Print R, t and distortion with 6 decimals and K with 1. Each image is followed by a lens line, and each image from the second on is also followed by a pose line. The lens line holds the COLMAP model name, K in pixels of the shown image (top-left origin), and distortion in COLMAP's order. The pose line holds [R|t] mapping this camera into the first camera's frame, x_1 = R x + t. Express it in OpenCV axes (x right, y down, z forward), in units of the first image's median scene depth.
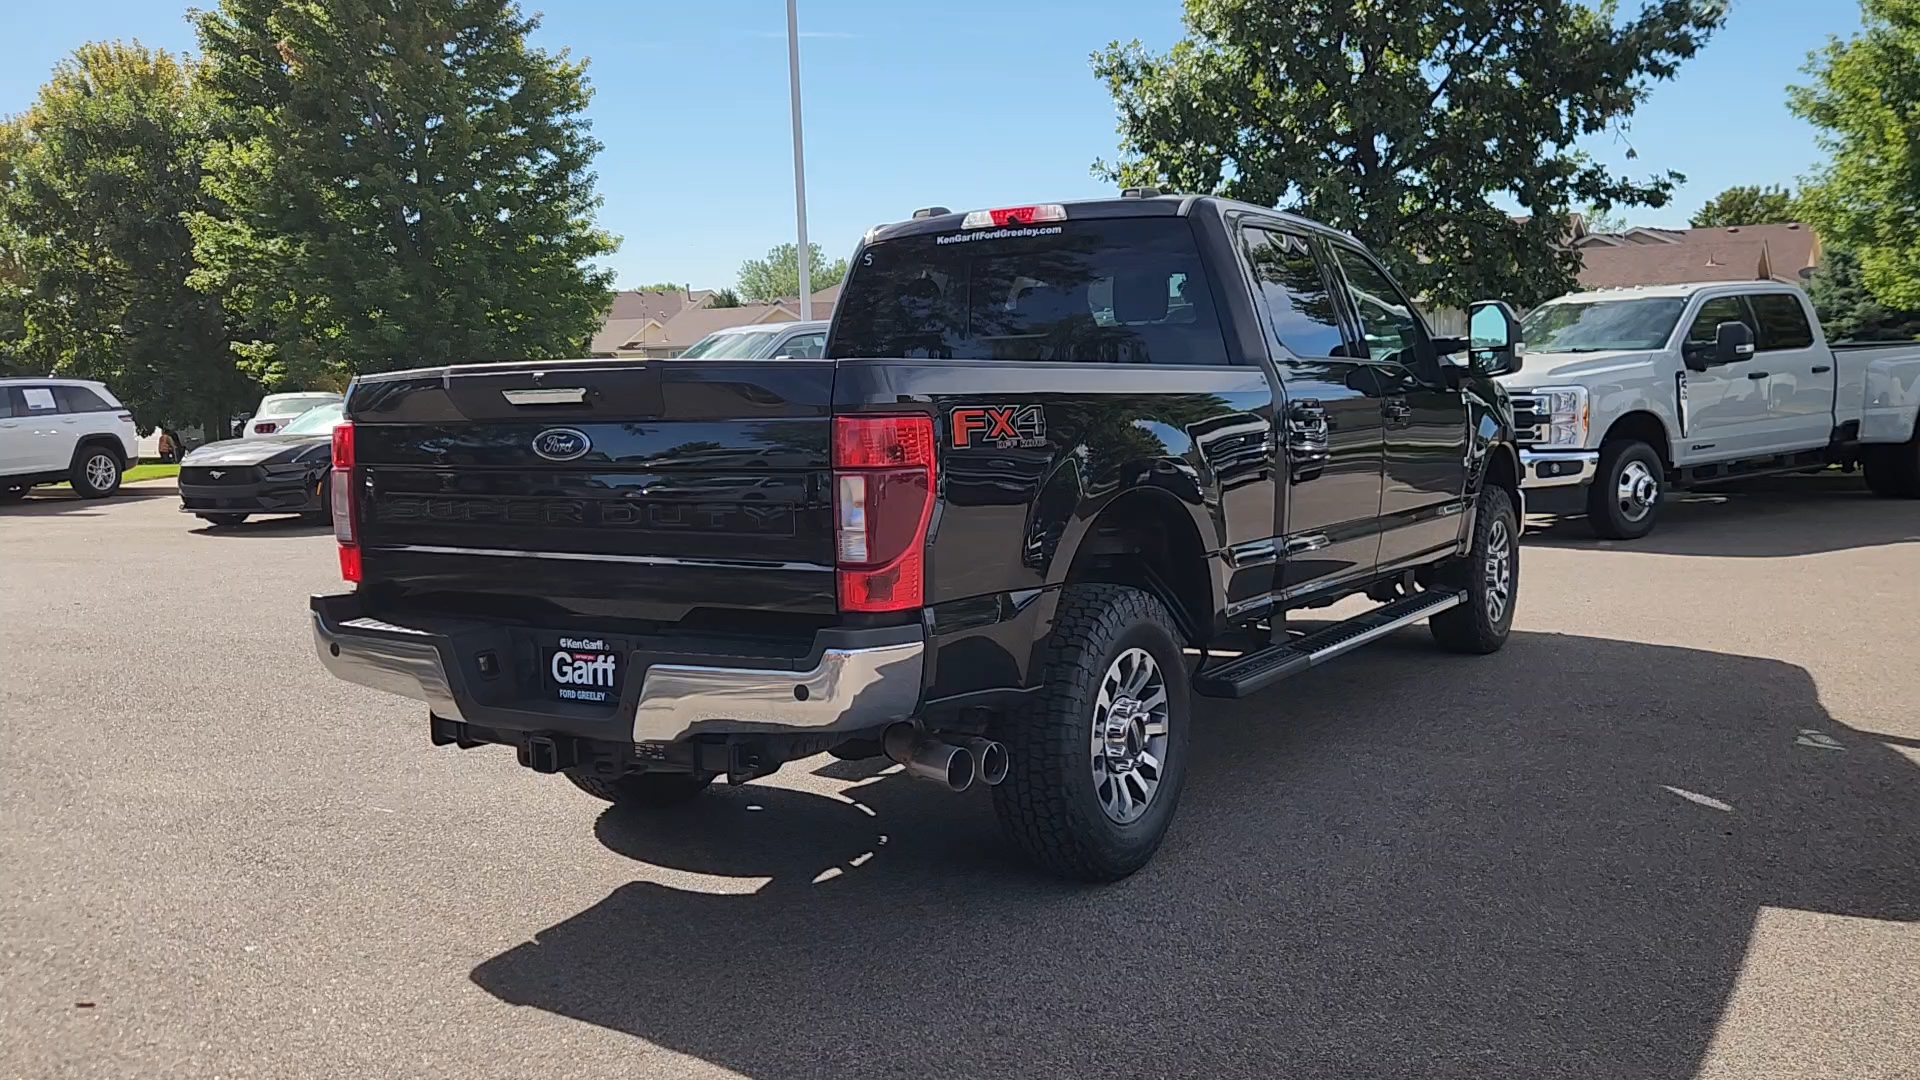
lens RADIAL K [[1623.2, 0, 947.2], [0, 1623.2, 547.4], [0, 0, 1]] dist [0.037199, -0.037768]
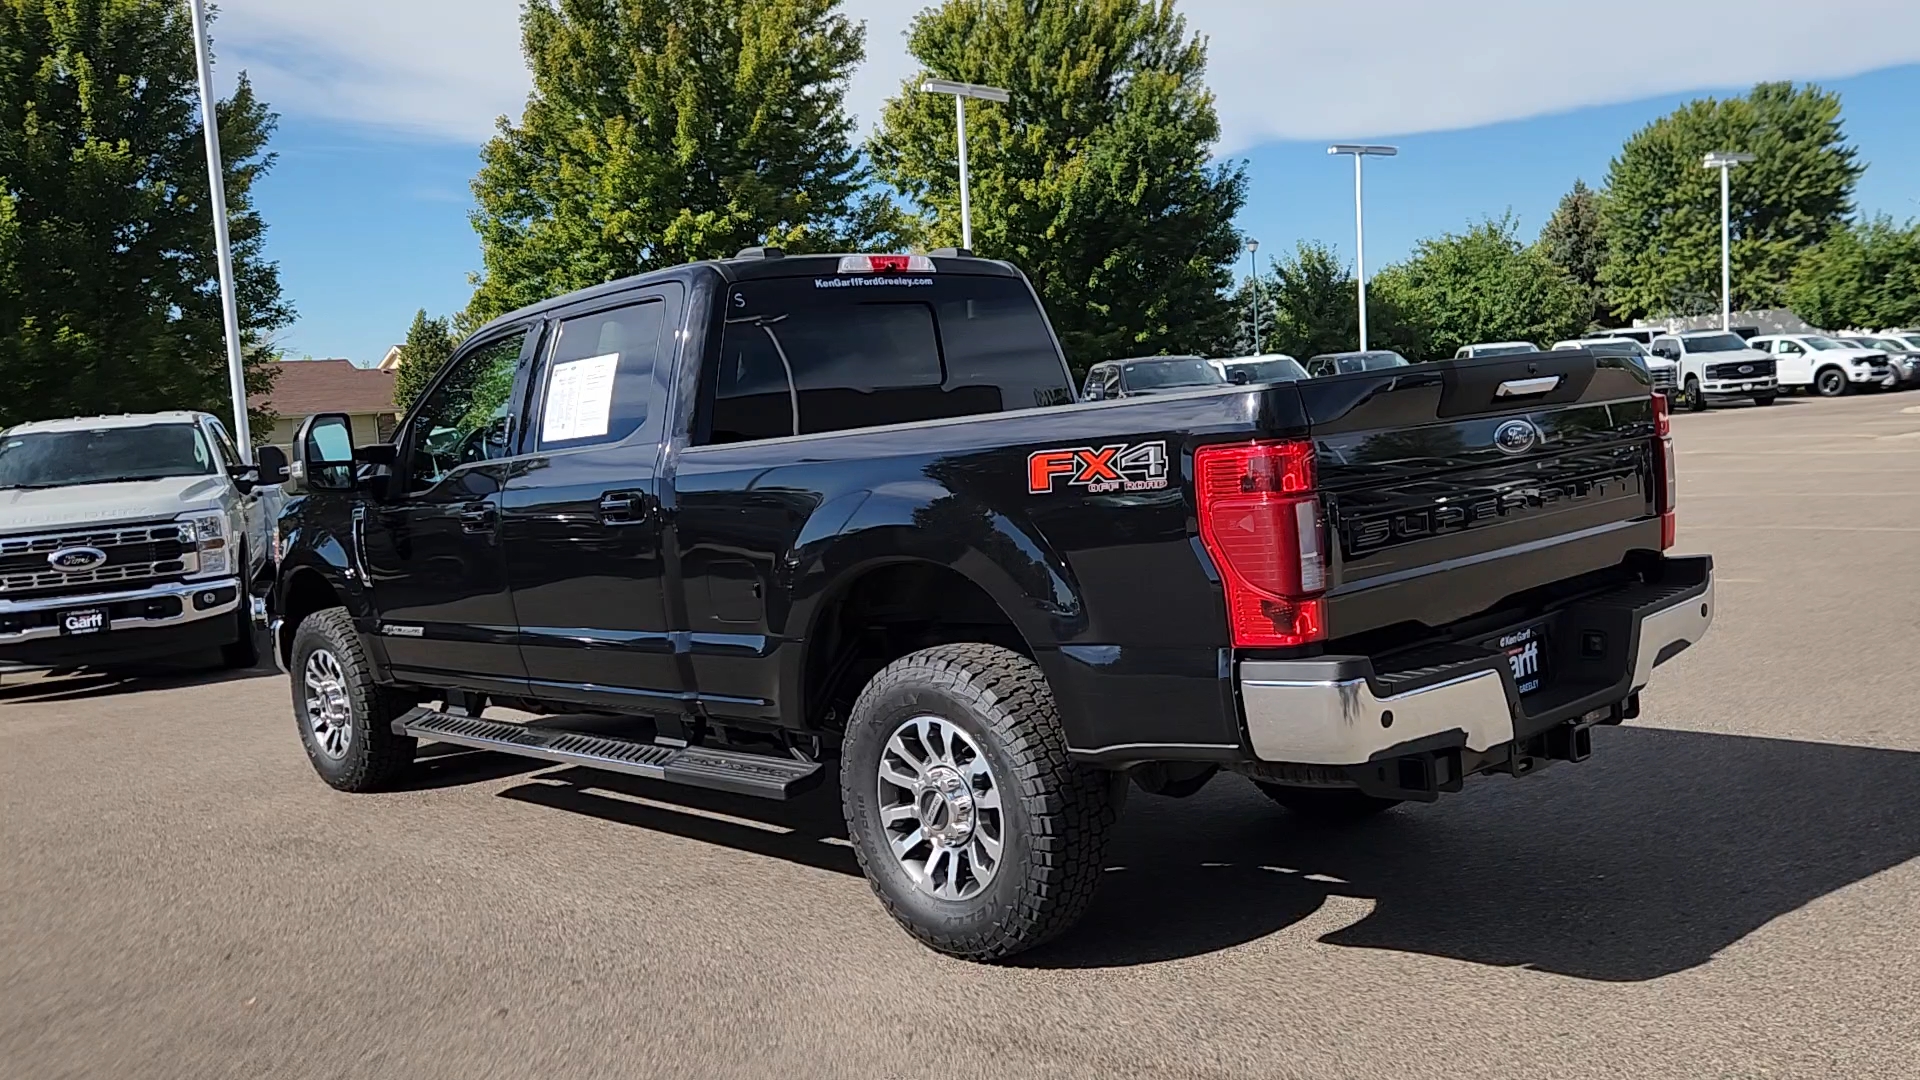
lens RADIAL K [[1623.2, 0, 940.8], [0, 1623.2, 542.0], [0, 0, 1]] dist [0.037199, -0.037768]
pose [[0.264909, -0.068240, 0.961856, -0.412863], [0.175715, 0.984208, 0.021432, -0.026478], [-0.948128, 0.163335, 0.272716, 0.341688]]
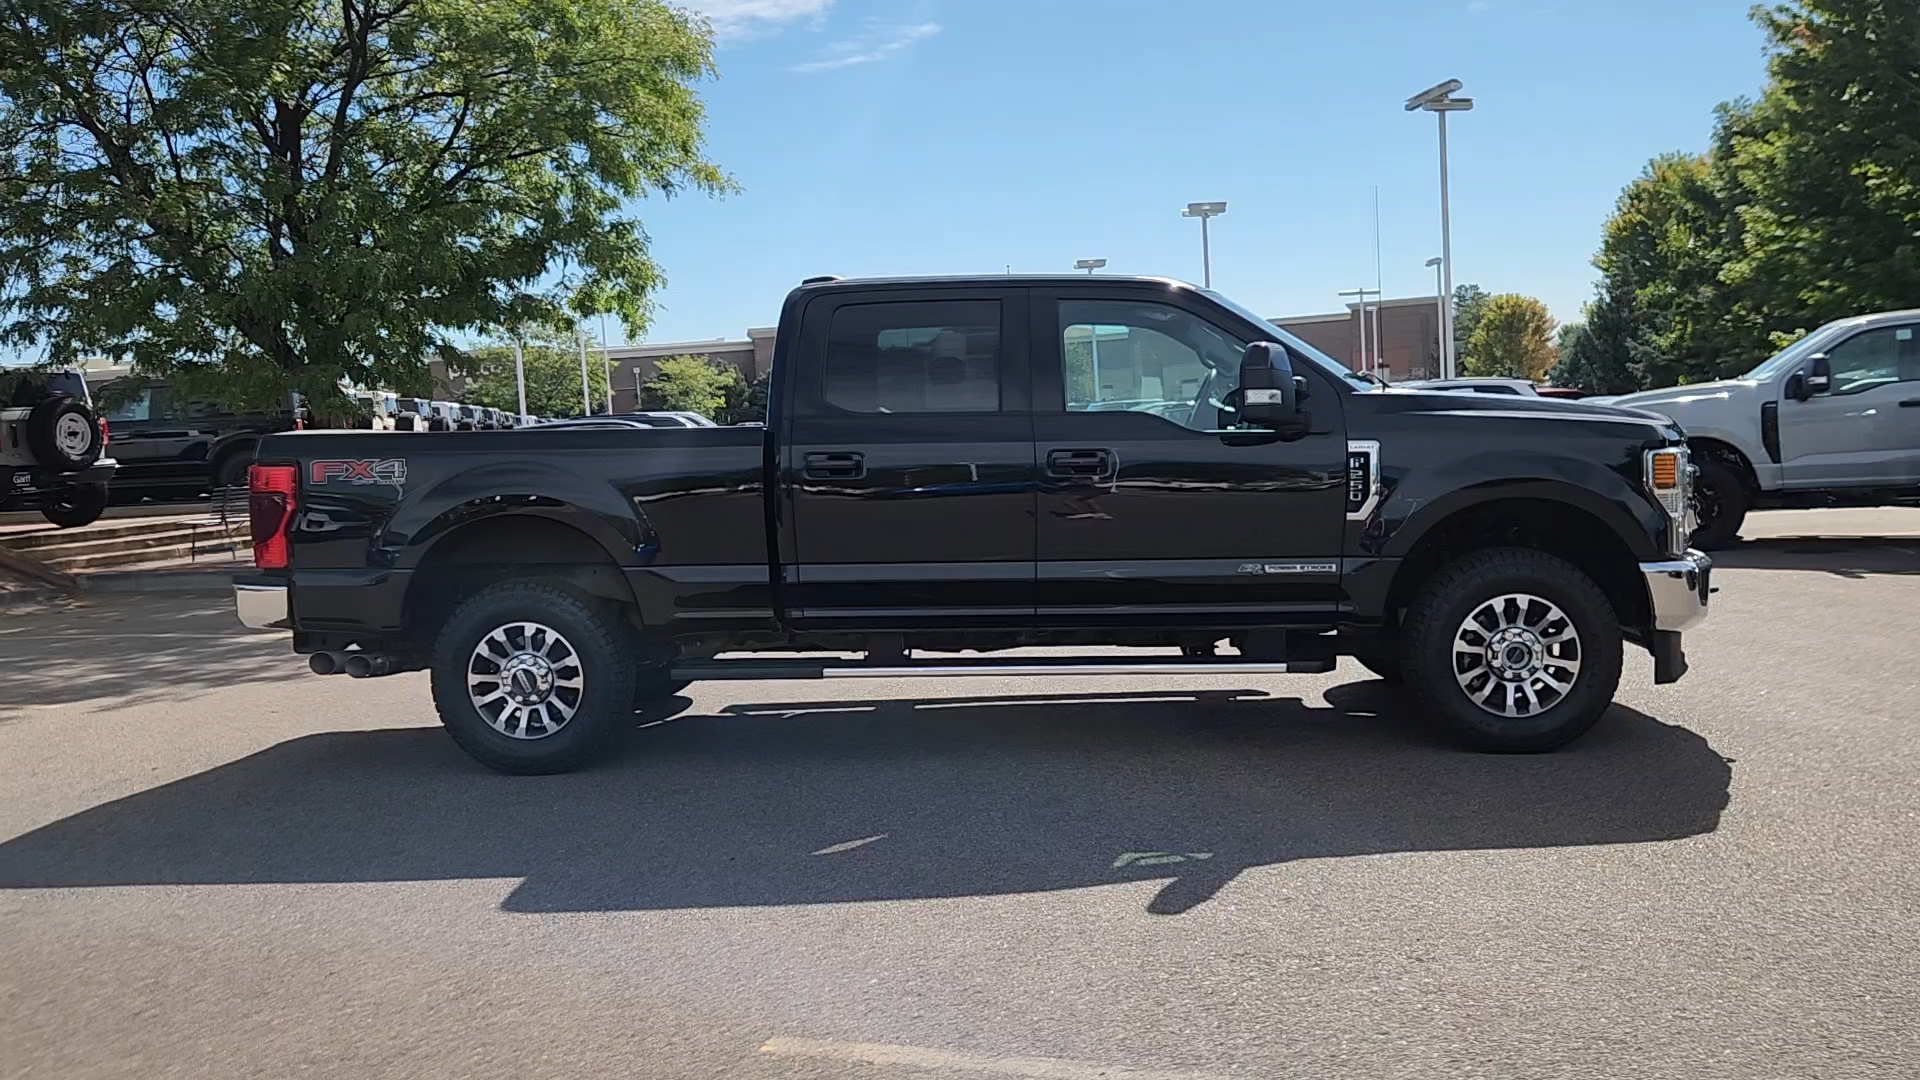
lens RADIAL K [[1623.2, 0, 946.7], [0, 1623.2, 549.8], [0, 0, 1]] dist [0.037199, -0.037768]
pose [[0.466831, 0.080939, -0.880635, 0.579866], [-0.066890, 0.996182, 0.056100, -0.041114], [0.881813, 0.032716, 0.470462, 0.231536]]
